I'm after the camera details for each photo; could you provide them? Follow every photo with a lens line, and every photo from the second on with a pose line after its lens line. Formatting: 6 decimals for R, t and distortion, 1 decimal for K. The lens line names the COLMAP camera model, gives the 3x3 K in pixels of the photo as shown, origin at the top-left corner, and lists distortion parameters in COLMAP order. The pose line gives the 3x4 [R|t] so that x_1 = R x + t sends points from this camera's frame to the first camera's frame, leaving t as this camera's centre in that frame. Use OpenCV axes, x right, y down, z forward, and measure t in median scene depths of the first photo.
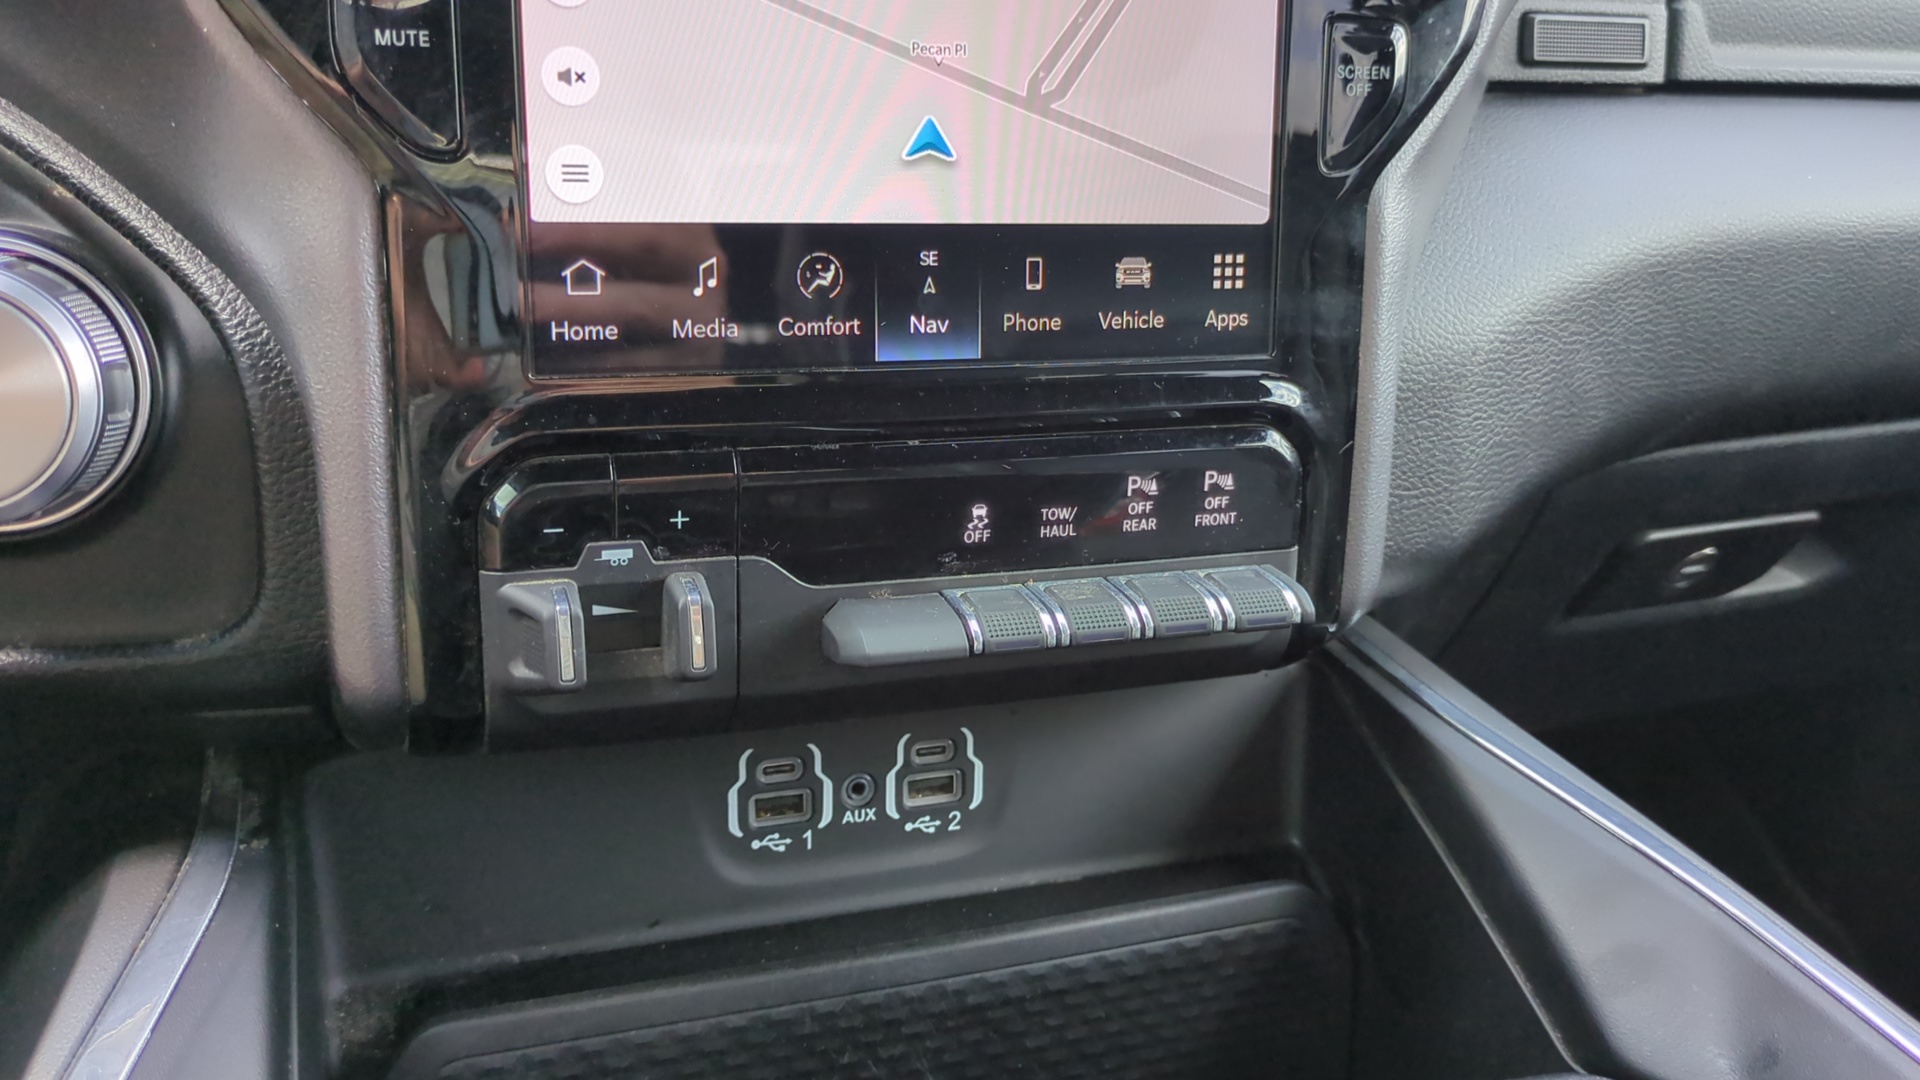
lens RADIAL K [[1629.3, 0, 962.0], [0, 1629.3, 537.6], [0, 0, 1]] dist [0.034972, -0.085737]
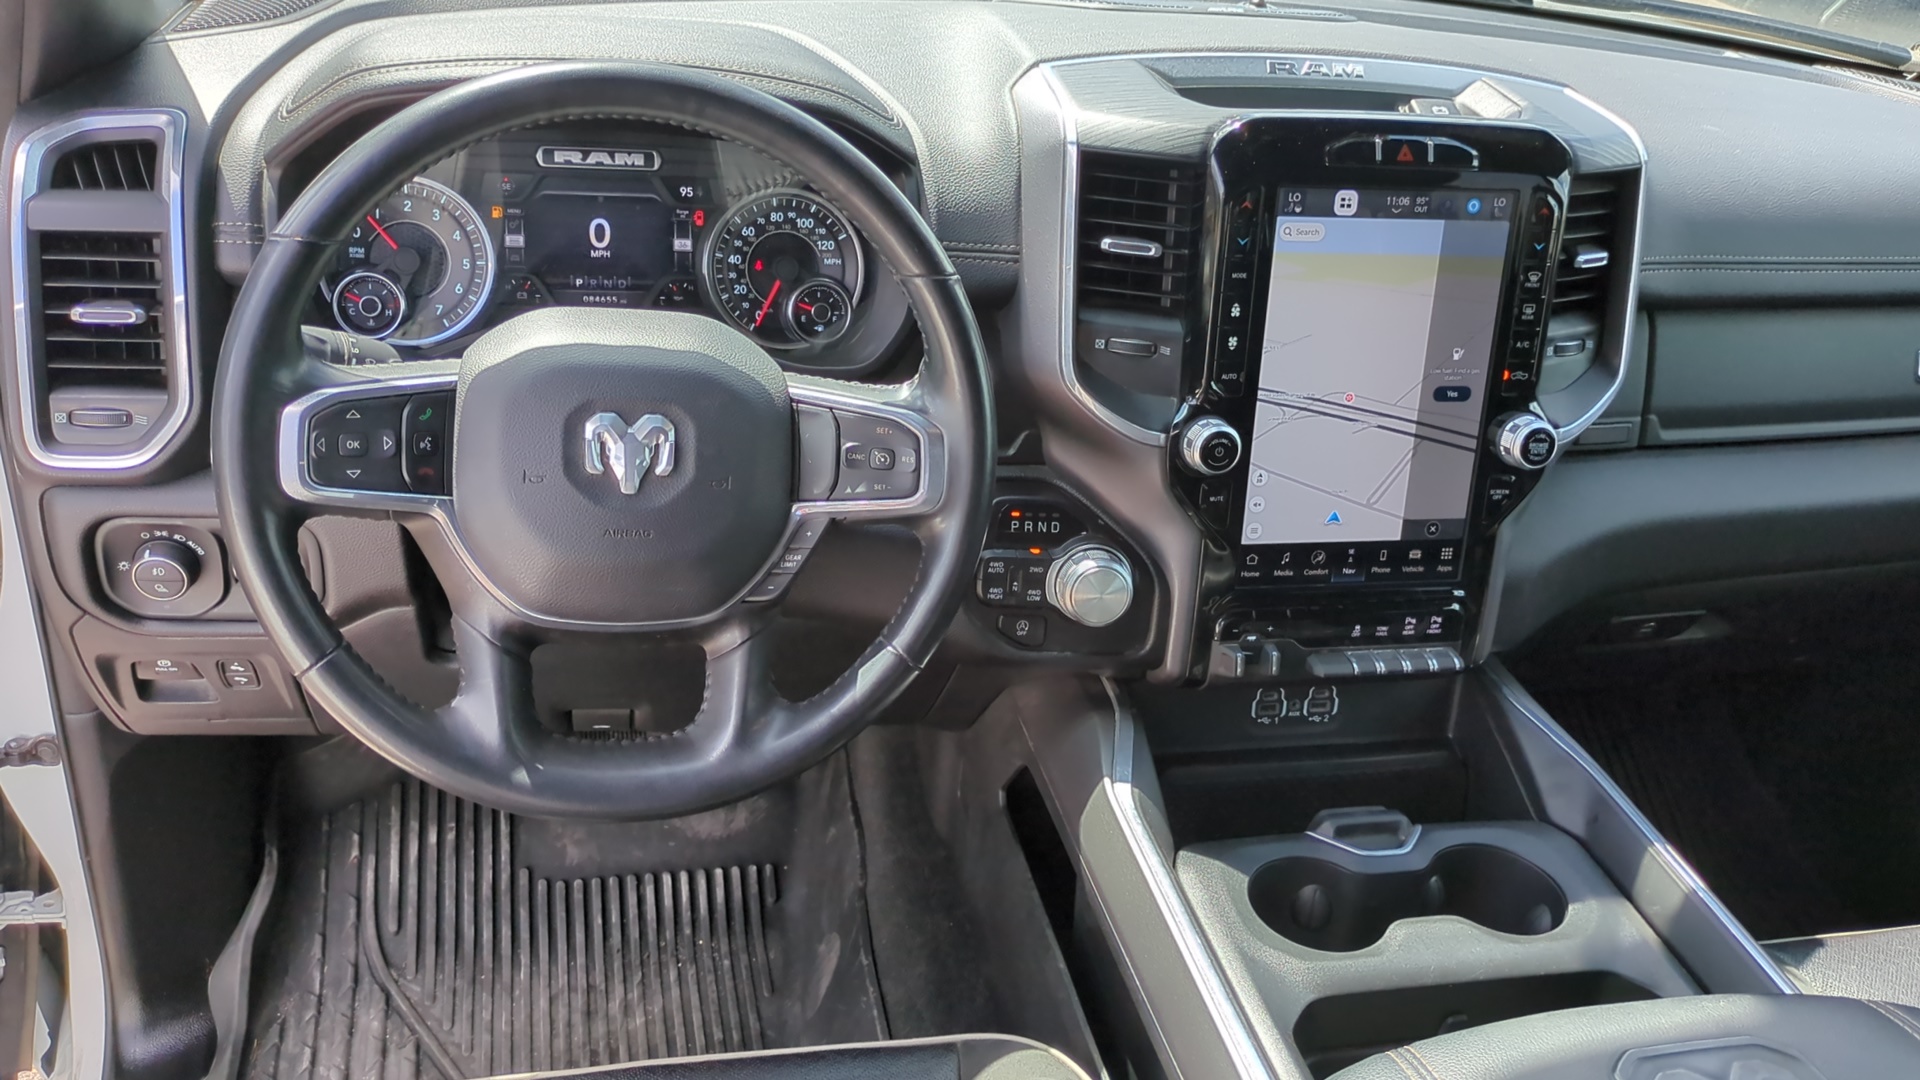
lens RADIAL K [[1629.3, 0, 956.9], [0, 1629.3, 534.8], [0, 0, 1]] dist [0.034972, -0.085737]
pose [[0.990953, 0.082515, -0.105847, -0.432521], [-0.070594, 0.991218, 0.111815, -0.485880], [0.114144, -0.103331, 0.988076, -2.161406]]
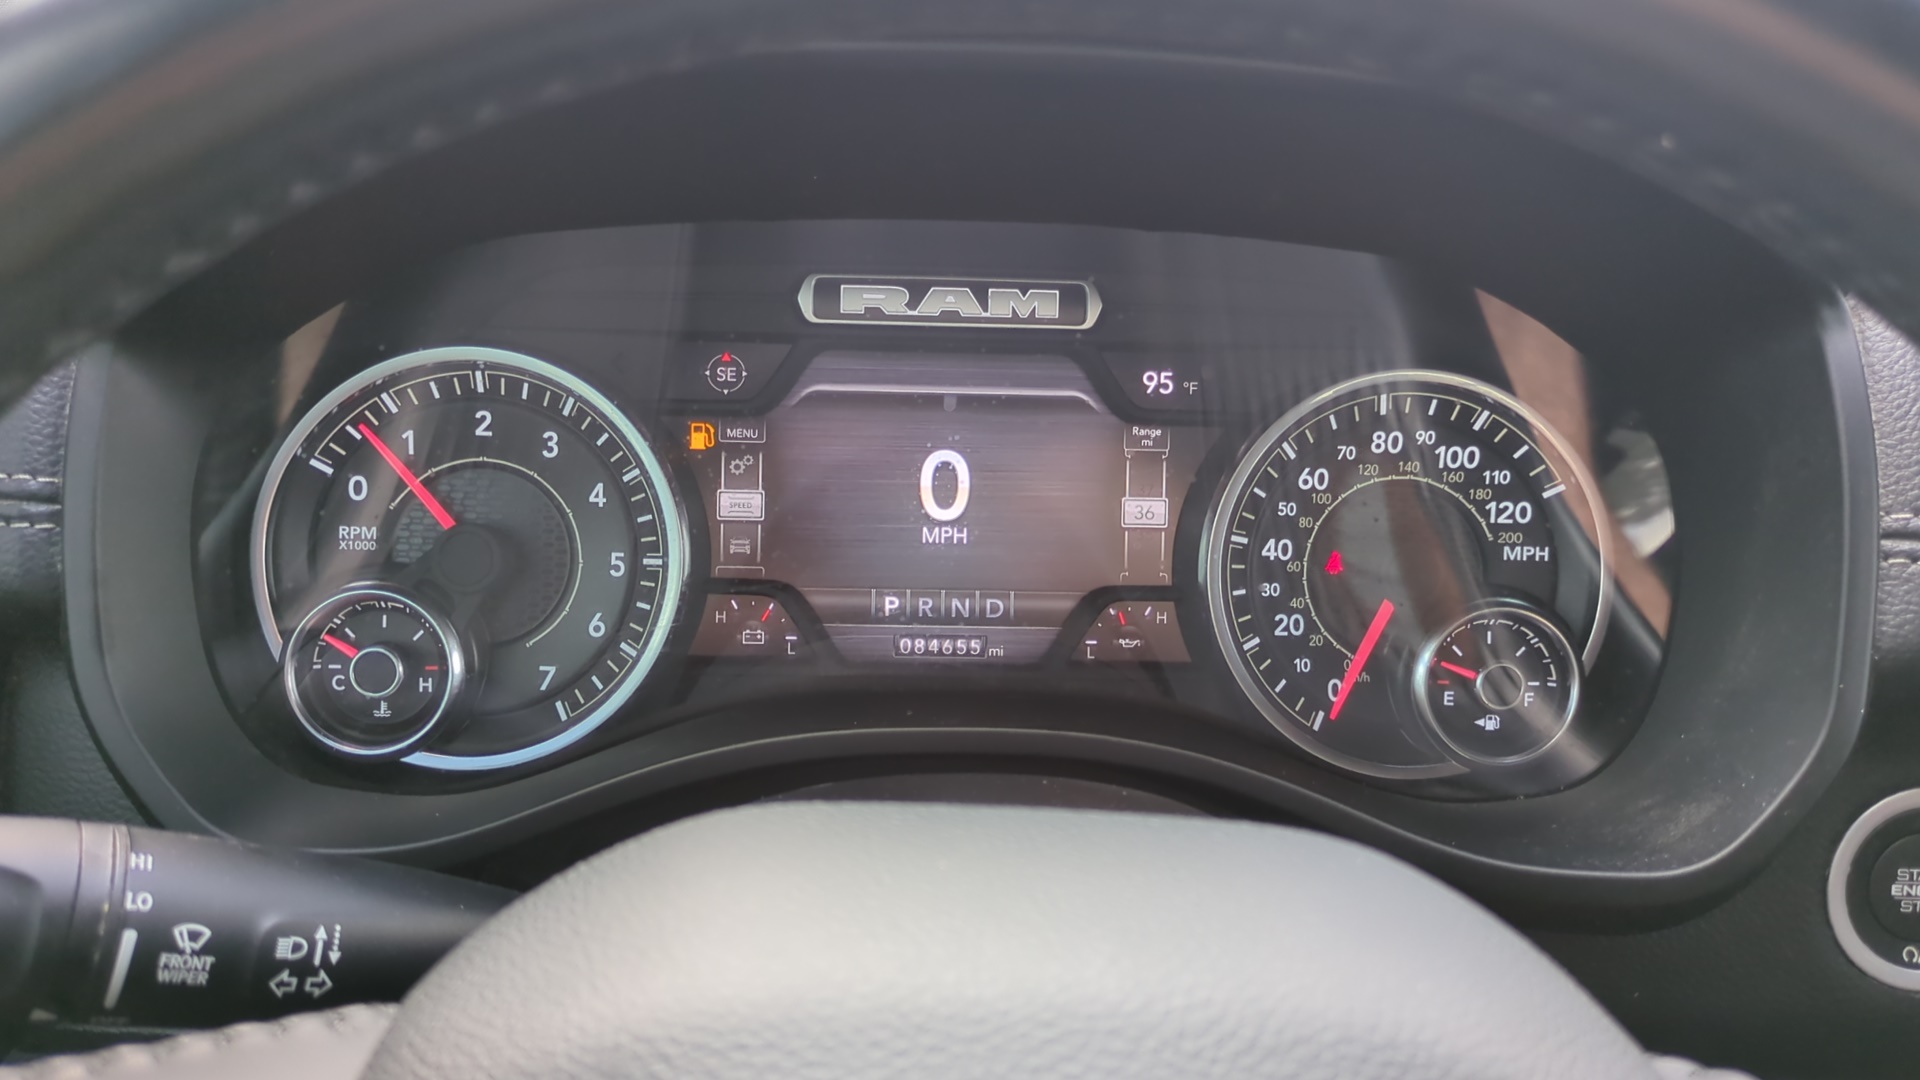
lens RADIAL K [[1629.3, 0, 963.3], [0, 1629.3, 544.0], [0, 0, 1]] dist [0.034972, -0.085737]
pose [[0.948914, 0.076682, -0.306076, -1.064768], [-0.078190, 0.996911, 0.007350, -0.621198], [0.305694, 0.016957, 0.951979, -0.345807]]
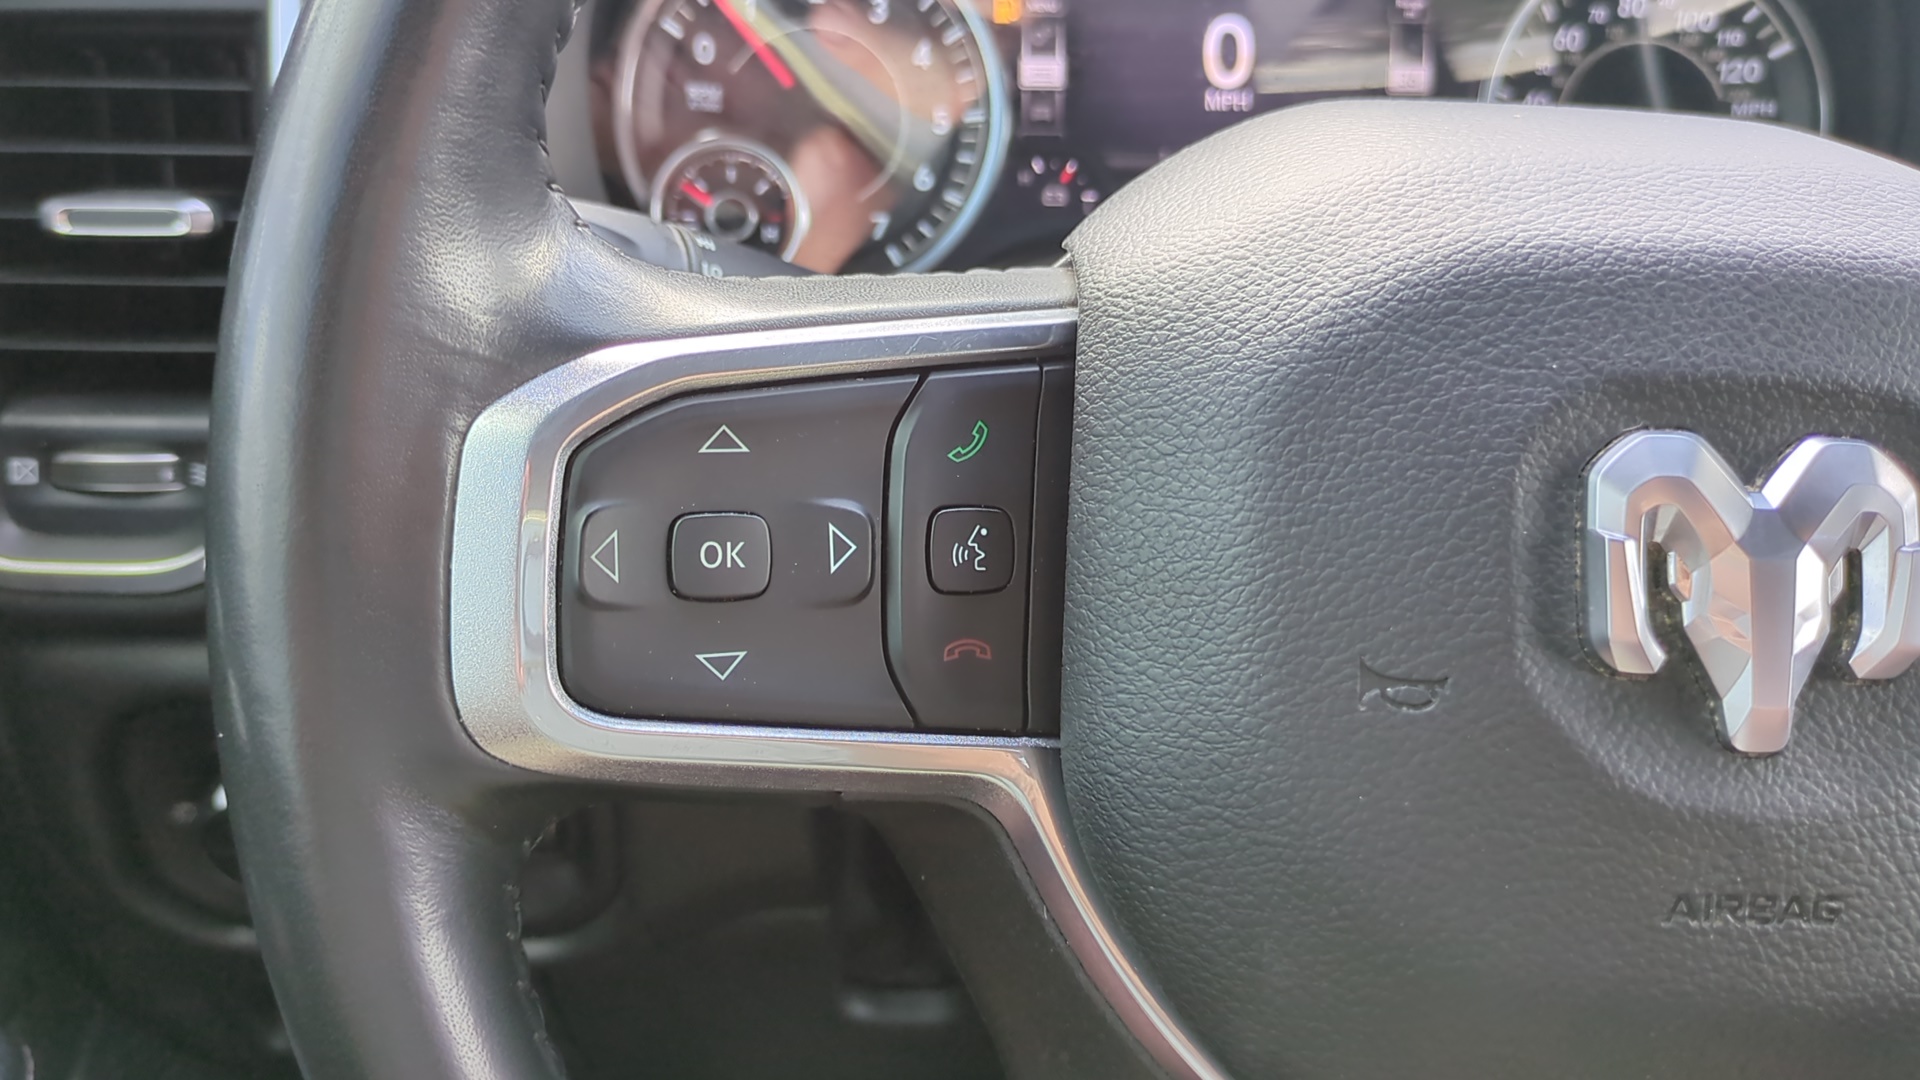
lens RADIAL K [[1629.3, 0, 958.9], [0, 1629.3, 523.5], [0, 0, 1]] dist [0.034972, -0.085737]
pose [[0.957451, 0.080730, -0.277075, -1.265215], [-0.062170, 0.995233, 0.075142, -0.358998], [0.281821, -0.054719, 0.957906, -0.549755]]
